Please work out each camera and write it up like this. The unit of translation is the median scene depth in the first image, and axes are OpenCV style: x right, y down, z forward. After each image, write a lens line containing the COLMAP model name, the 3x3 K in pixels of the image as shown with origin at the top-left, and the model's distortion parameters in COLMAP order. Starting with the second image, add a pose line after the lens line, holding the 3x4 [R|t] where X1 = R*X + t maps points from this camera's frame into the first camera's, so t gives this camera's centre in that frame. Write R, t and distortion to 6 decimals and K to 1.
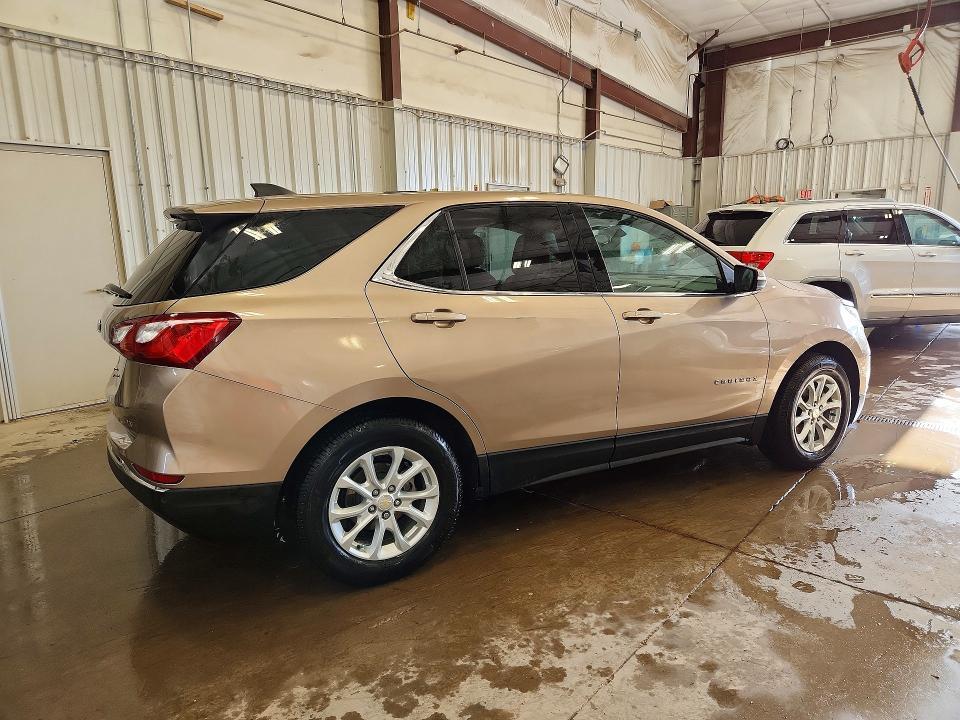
lens RADIAL K [[624.3, 0, 479.1], [0, 624.3, 360.2], [0, 0, 1]] dist [0.026039, -0.014936]
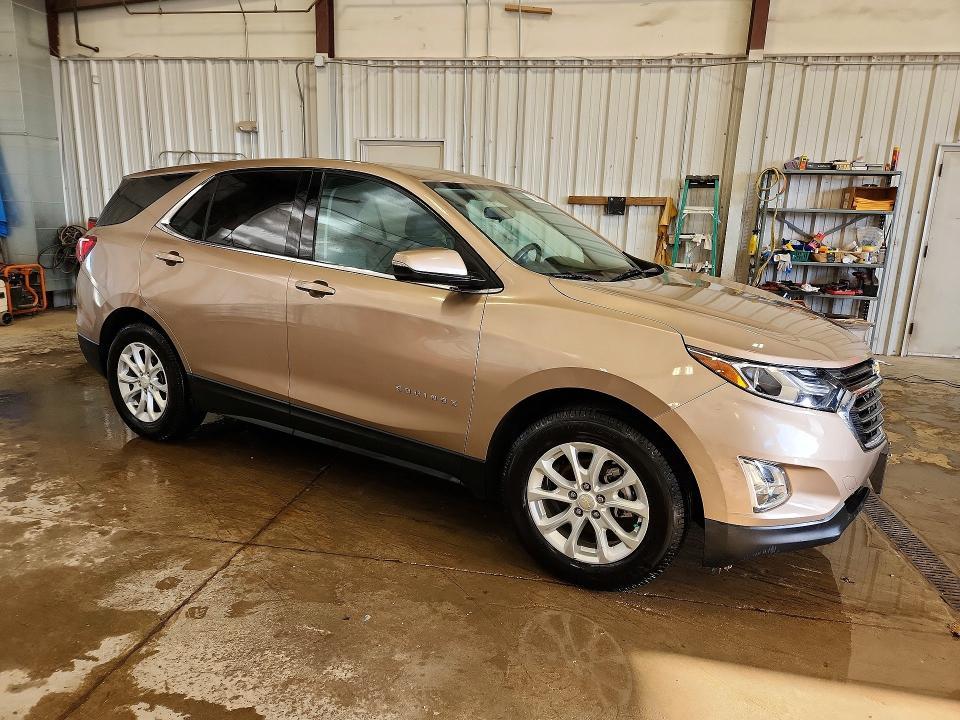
lens RADIAL K [[624.3, 0, 477.1], [0, 624.3, 361.5], [0, 0, 1]] dist [0.026039, -0.014936]
pose [[0.527832, 0.223233, -0.819488, 0.640508], [-0.198686, 0.970525, 0.136402, -0.075964], [0.825783, 0.090823, 0.556627, 0.370076]]
